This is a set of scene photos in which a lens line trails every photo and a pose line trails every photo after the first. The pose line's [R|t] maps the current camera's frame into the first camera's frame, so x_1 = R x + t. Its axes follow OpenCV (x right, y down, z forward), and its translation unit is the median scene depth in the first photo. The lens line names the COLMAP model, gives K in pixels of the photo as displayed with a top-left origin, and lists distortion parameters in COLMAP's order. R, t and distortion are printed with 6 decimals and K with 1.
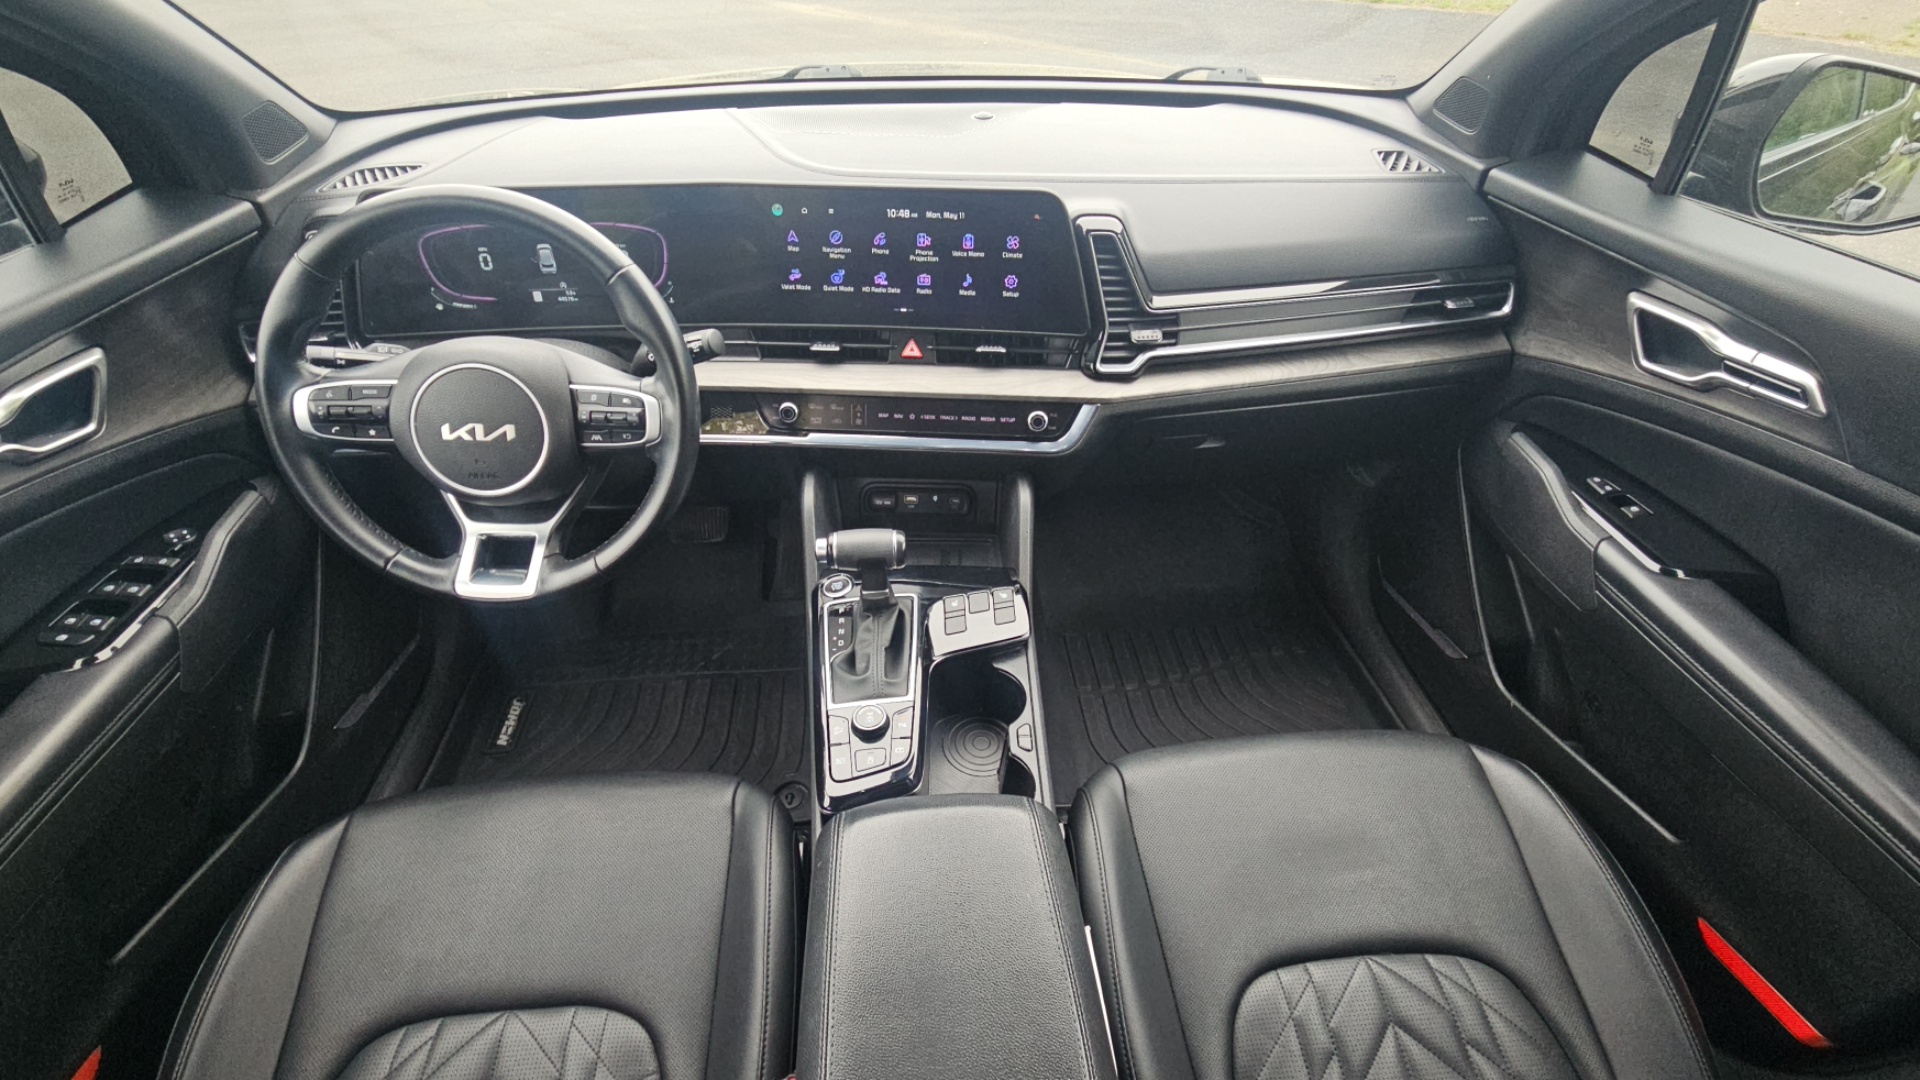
lens RADIAL K [[859.7, 0, 959.4], [0, 859.7, 528.9], [0, 0, 1]] dist [0.011383, -0.009121]
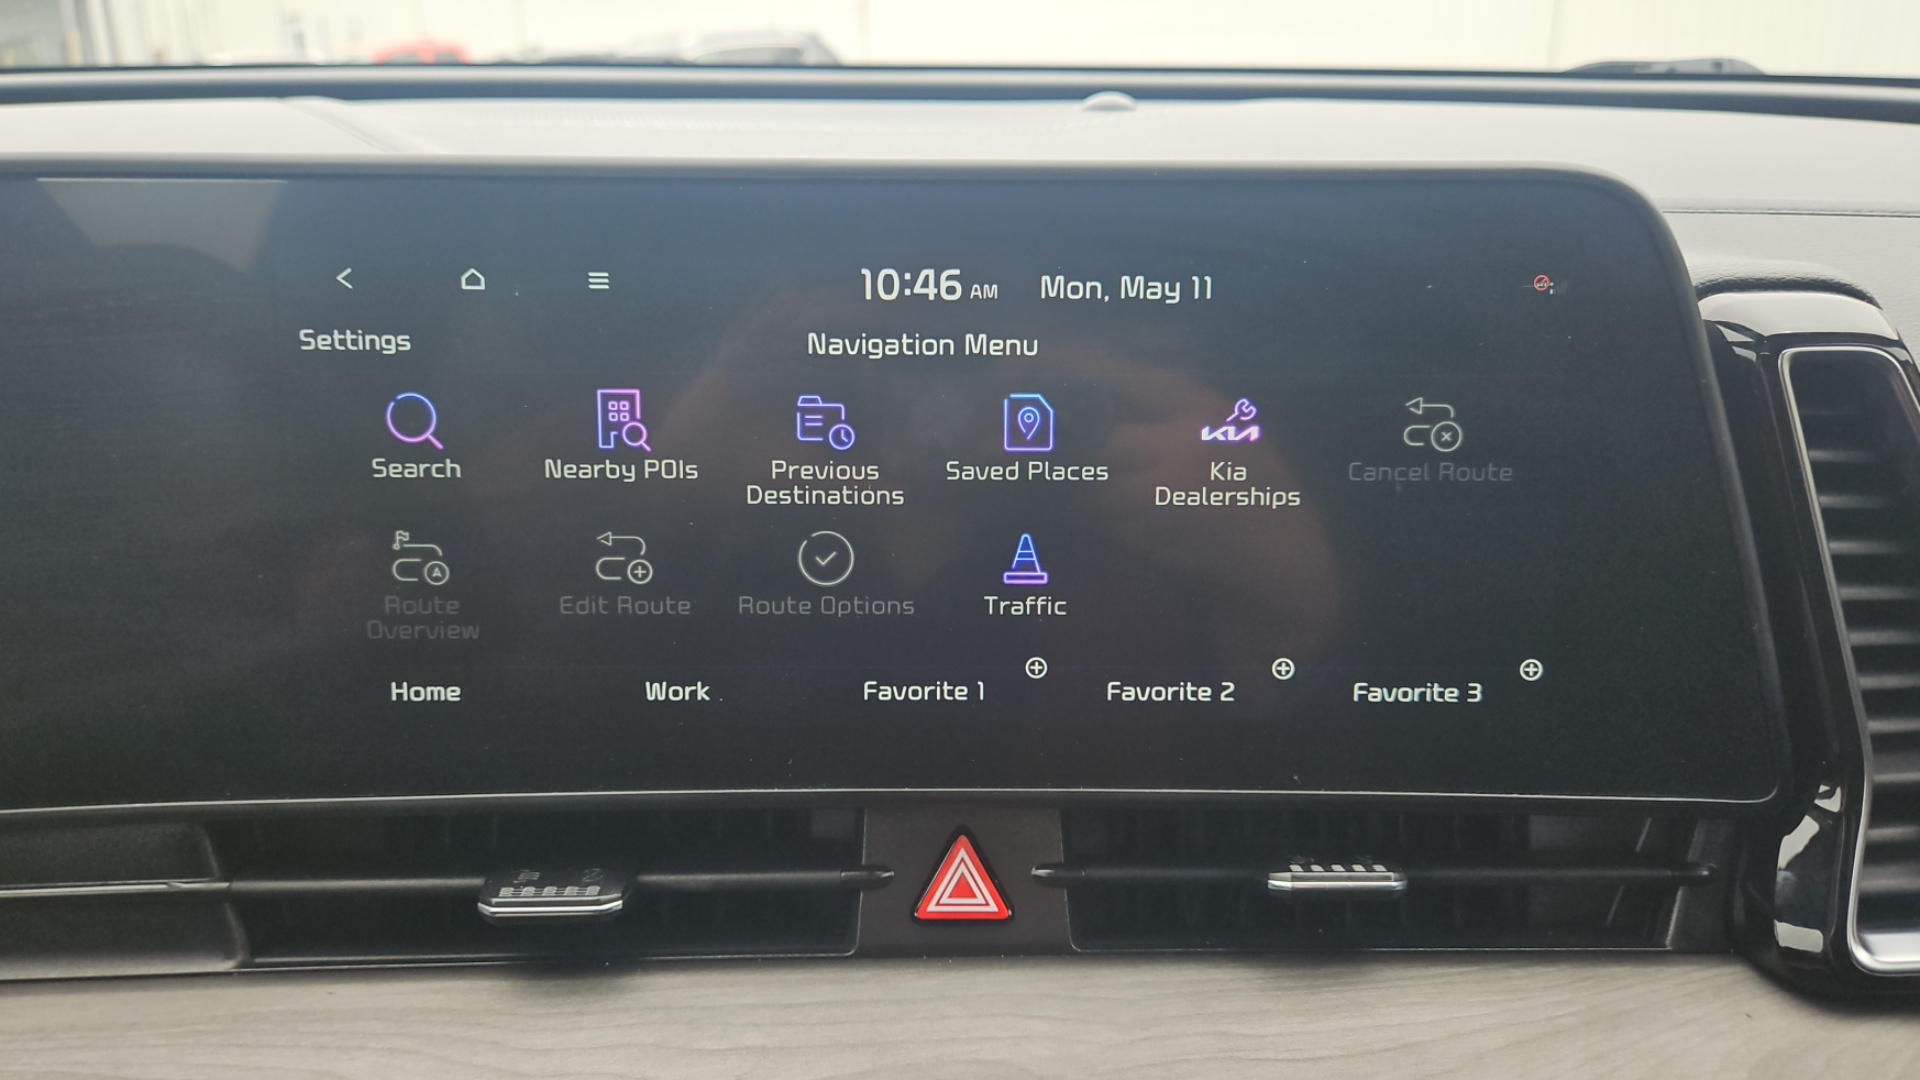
lens RADIAL K [[1458.4, 0, 959.2], [0, 1458.4, 543.0], [0, 0, 1]] dist [0.048487, -0.050647]
pose [[0.996850, -0.024604, 0.075399, -0.085089], [0.049056, 0.938275, -0.342393, -0.170675], [-0.062321, 0.345013, 0.936527, 0.649572]]
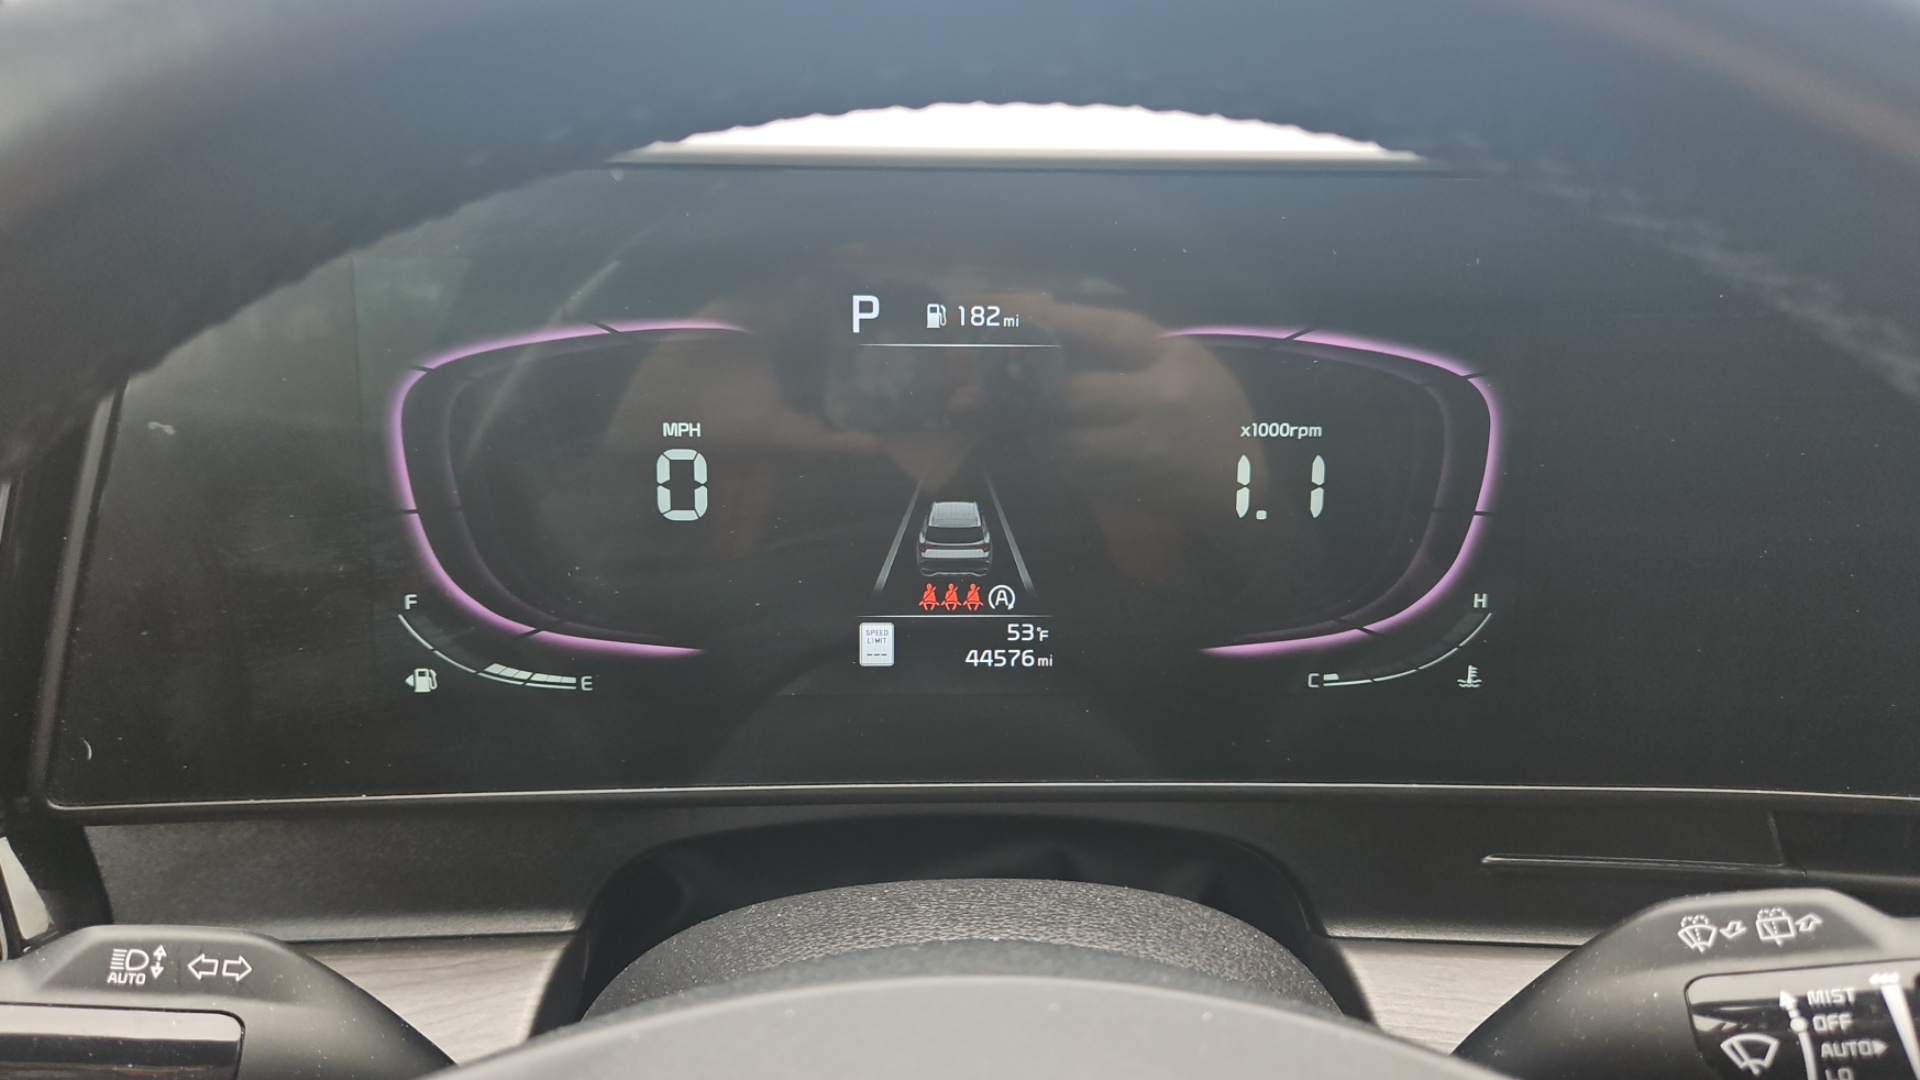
lens RADIAL K [[1458.4, 0, 942.4], [0, 1458.4, 561.6], [0, 0, 1]] dist [0.048487, -0.050647]
pose [[0.999049, 0.027546, -0.033809, -0.462065], [-0.036333, 0.954511, -0.295952, -0.182416], [0.024119, 0.296899, 0.954604, 0.646306]]
